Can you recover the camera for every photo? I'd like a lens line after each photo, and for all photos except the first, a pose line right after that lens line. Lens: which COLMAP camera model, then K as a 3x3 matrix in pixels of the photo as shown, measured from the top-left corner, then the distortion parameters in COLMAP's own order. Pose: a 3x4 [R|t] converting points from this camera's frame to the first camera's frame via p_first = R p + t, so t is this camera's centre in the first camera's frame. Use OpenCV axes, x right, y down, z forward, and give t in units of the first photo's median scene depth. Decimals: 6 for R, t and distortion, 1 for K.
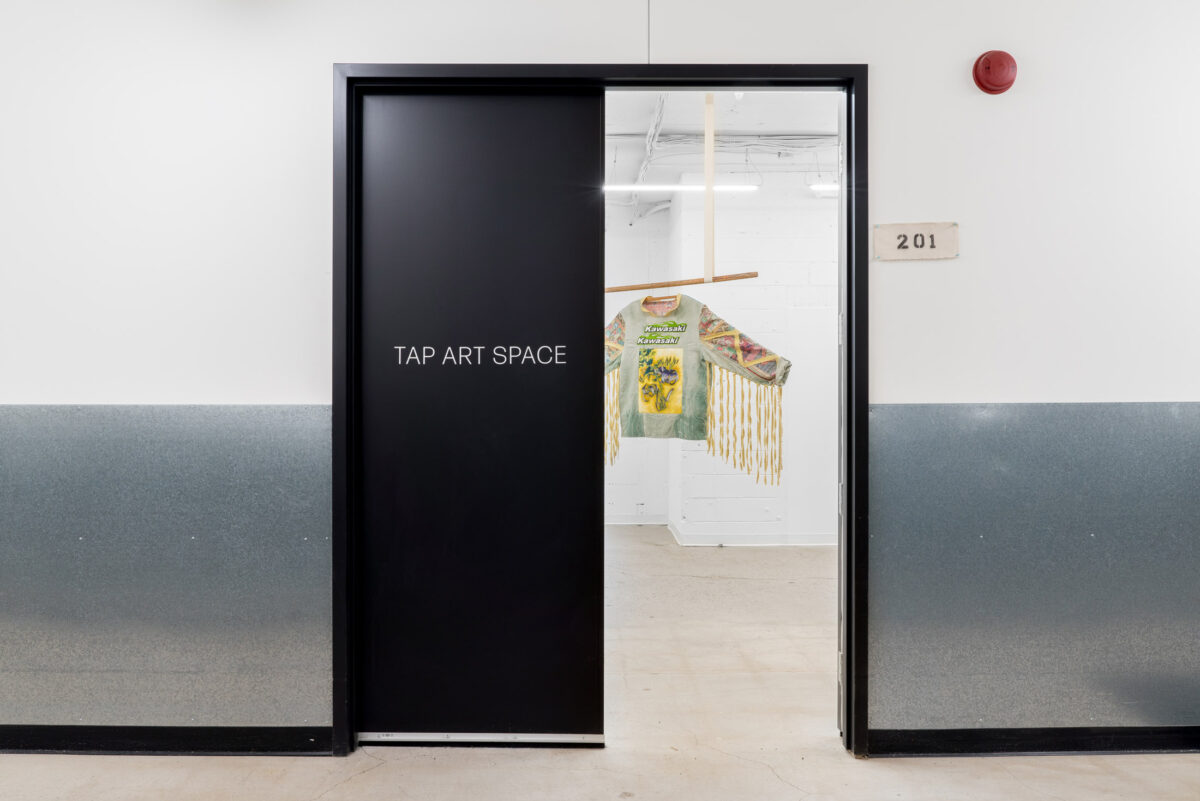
lens RADIAL K [[967.0, 0, 603.5], [0, 967.0, 395.2], [0, 0, 1]] dist [-0.007992, -0.000207]
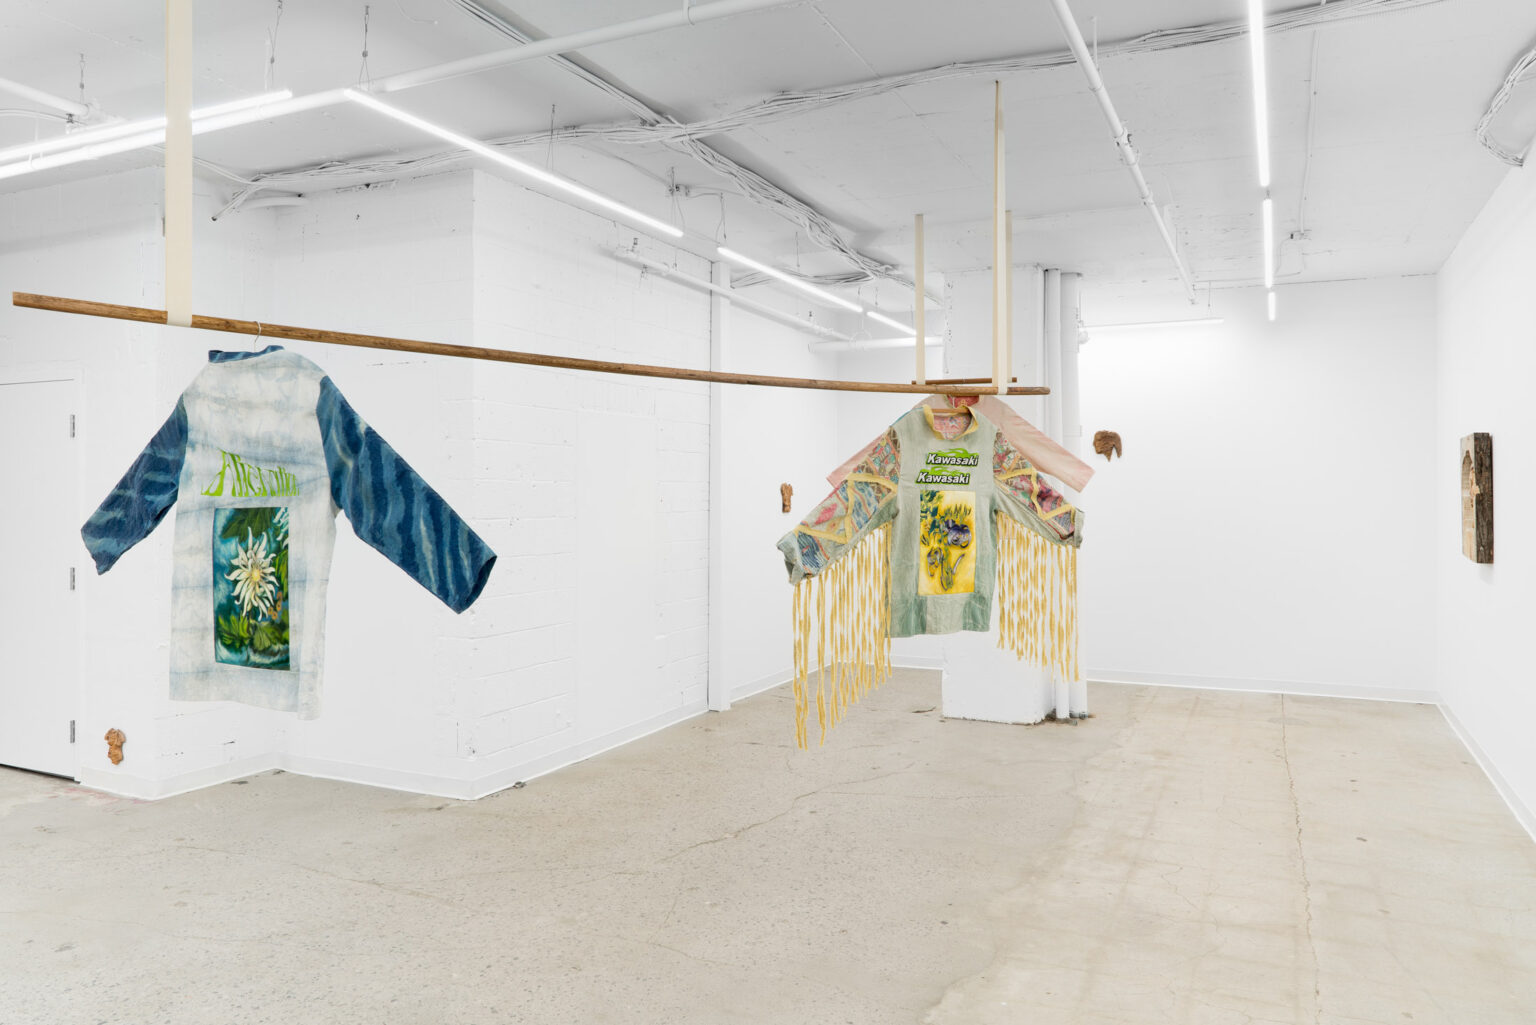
lens RADIAL K [[1087.1, 0, 770.5], [0, 1087.1, 499.8], [0, 0, 1]] dist [0.019172, -0.003225]
pose [[0.443102, -0.004112, 0.896462, -0.631330], [-0.002910, 0.999978, 0.006025, -0.046631], [-0.896466, -0.005279, 0.443080, 0.793567]]
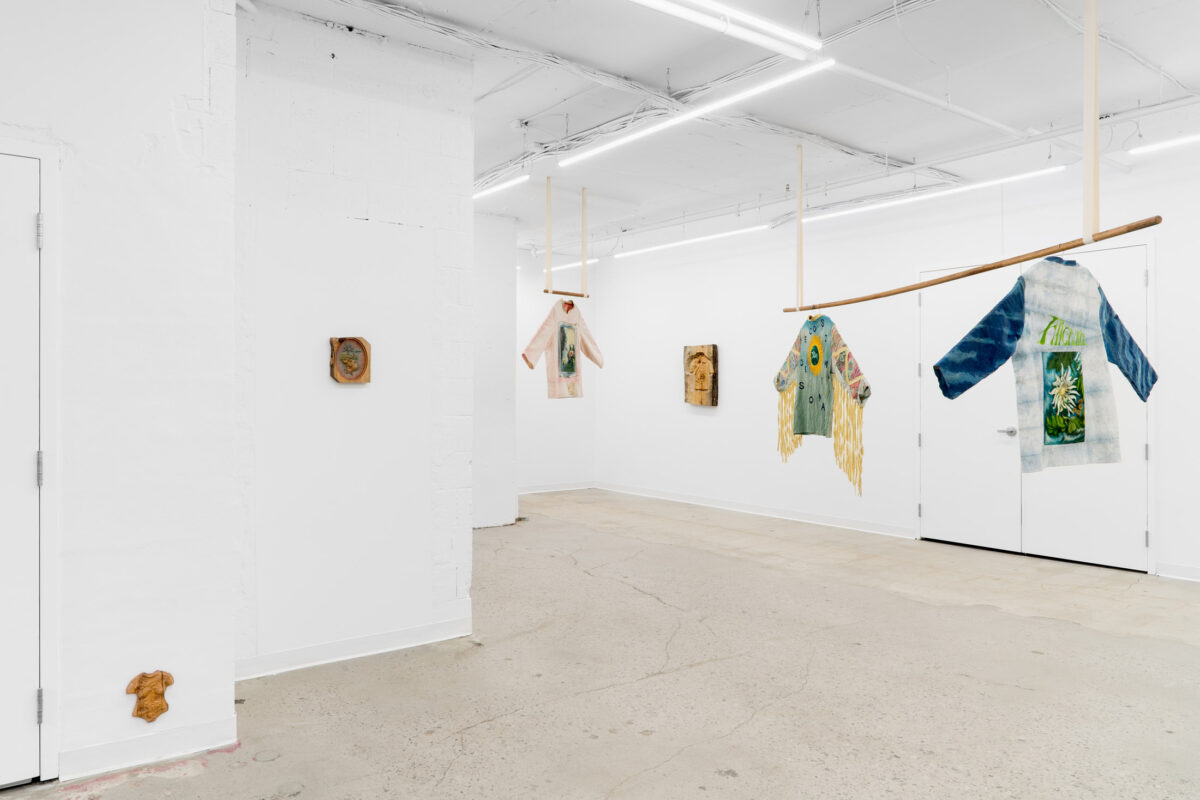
lens RADIAL K [[809.4, 0, 603.3], [0, 809.4, 387.4], [0, 0, 1]] dist [-0.001689, -0.001130]
pose [[-0.593266, 0.002071, 0.805004, -0.590275], [-0.002165, 0.999989, -0.004168, -0.010640], [-0.805004, -0.004215, -0.593255, 1.817715]]
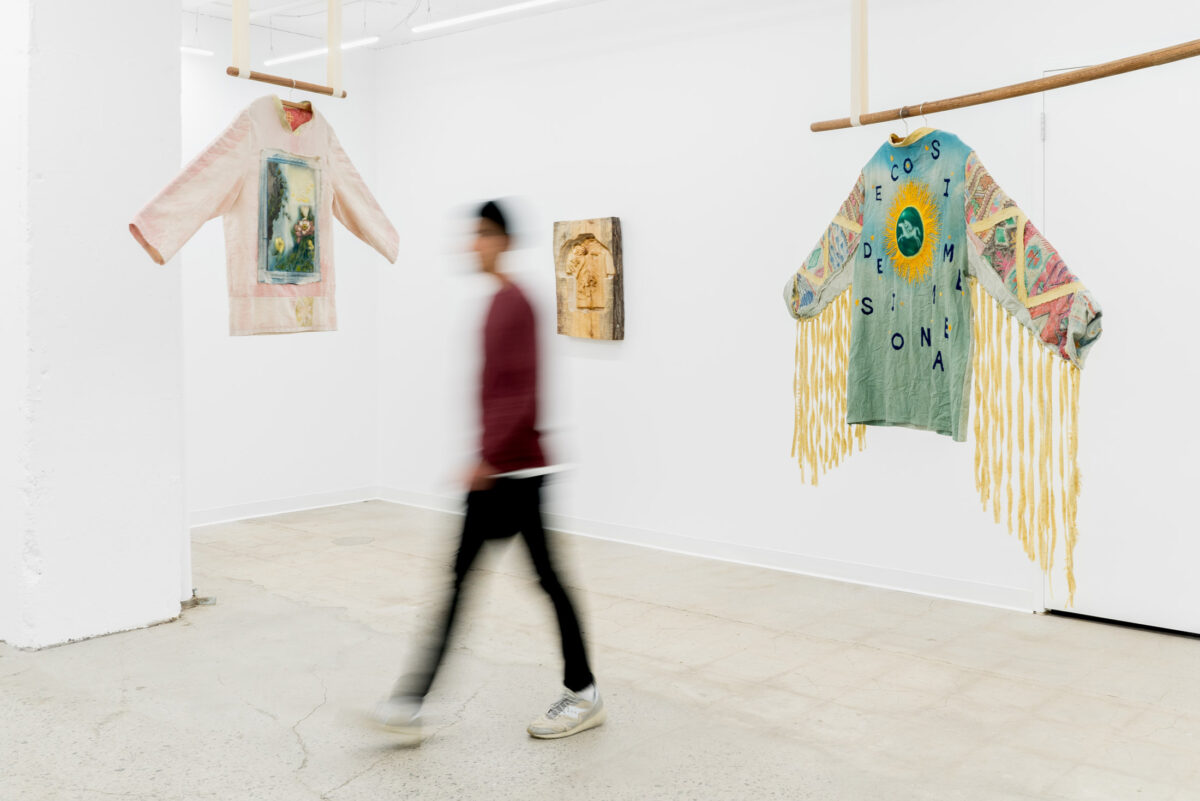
lens RADIAL K [[1210.2, 0, 679.5], [0, 1210.2, 300.8], [0, 0, 1]] dist [-0.012418, 0.000000]
pose [[-0.756330, 0.000790, 0.654190, -0.245963], [0.000047, 0.999999, -0.001154, -0.019743], [-0.654191, -0.000842, -0.756329, 1.543322]]
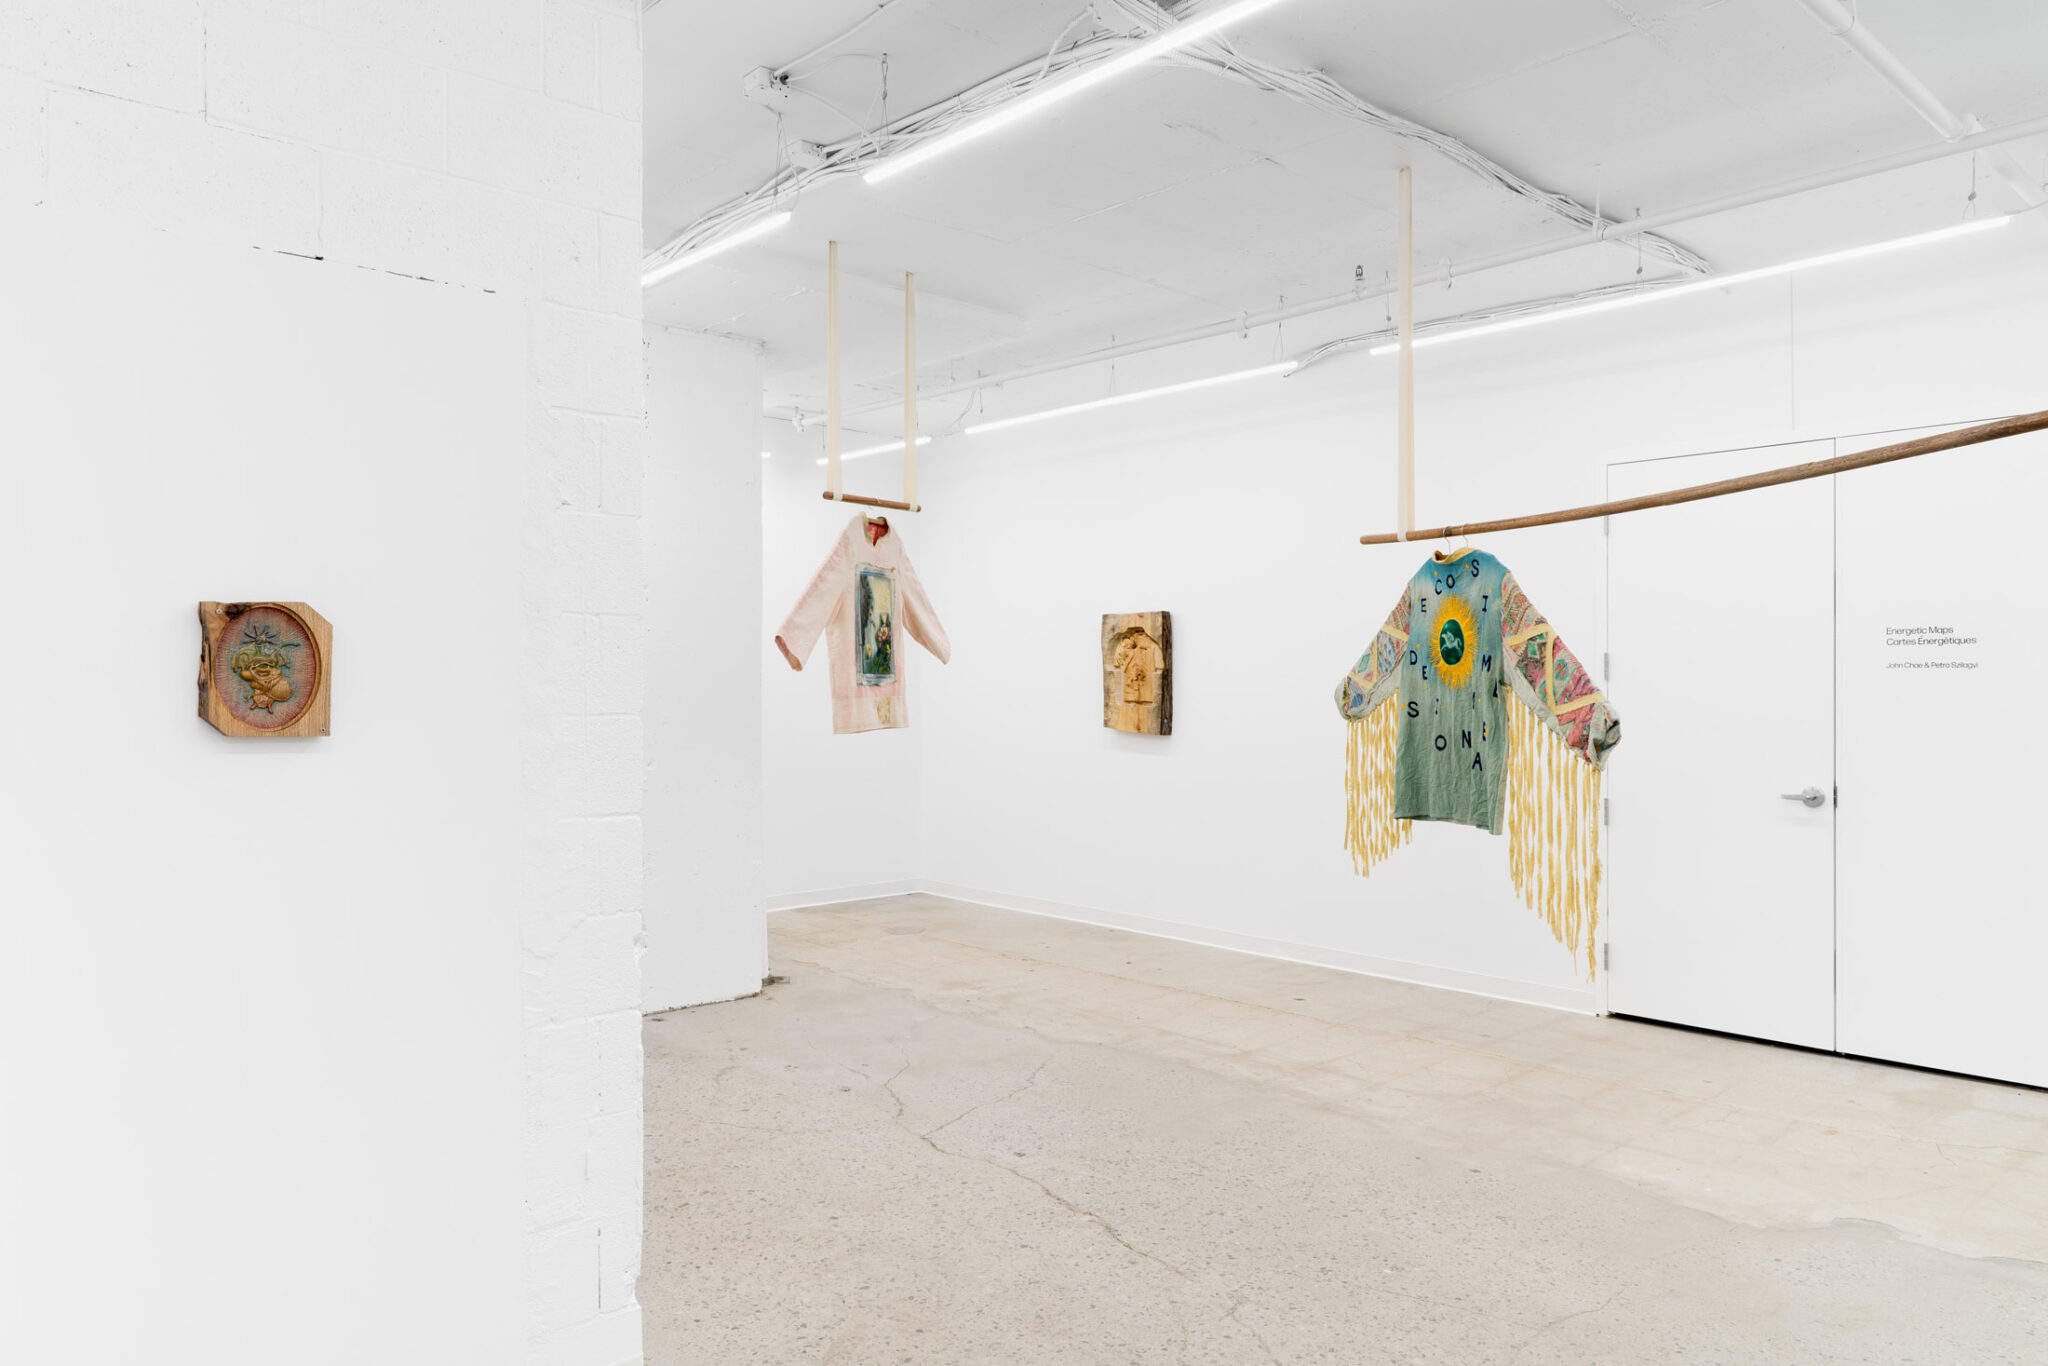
lens RADIAL K [[1381.3, 0, 1020.8], [0, 1381.3, 691.2], [0, 0, 1]] dist [-0.001689, -0.001130]
pose [[-0.655154, -0.003224, 0.755488, -0.351189], [0.000570, 0.999988, 0.004763, -0.032050], [-0.755495, 0.003551, -0.655145, 1.679674]]
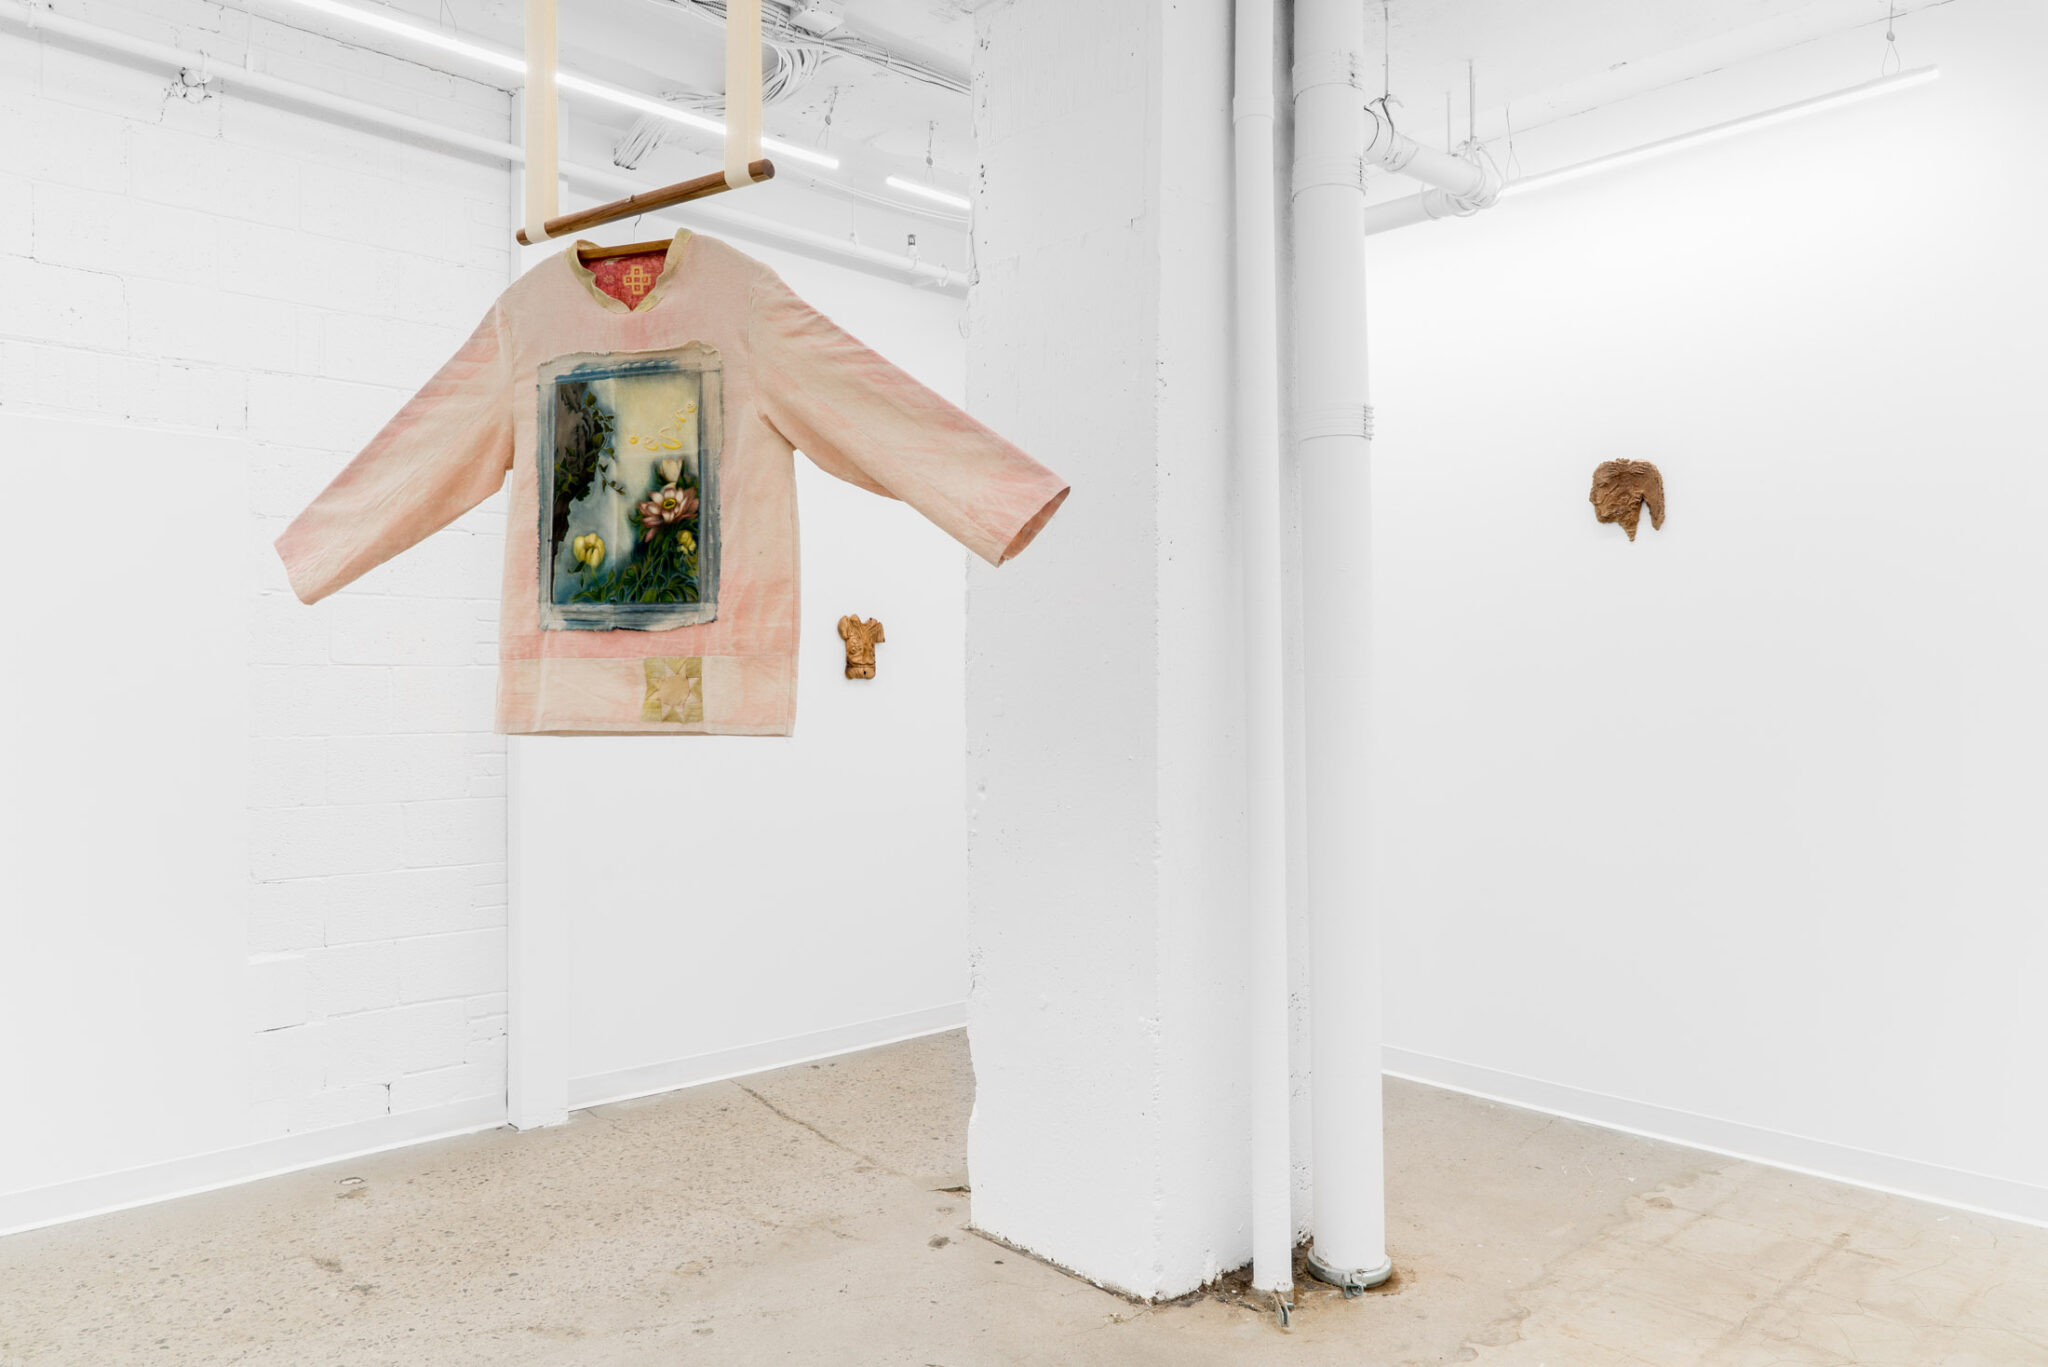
lens RADIAL K [[1381.3, 0, 1017.5], [0, 1381.3, 690.9], [0, 0, 1]] dist [-0.001689, -0.001130]
pose [[0.746573, 0.000486, 0.665304, 0.267443], [-0.004834, 0.999977, 0.004695, -0.015494], [-0.665286, -0.006721, 0.746558, 0.717087]]
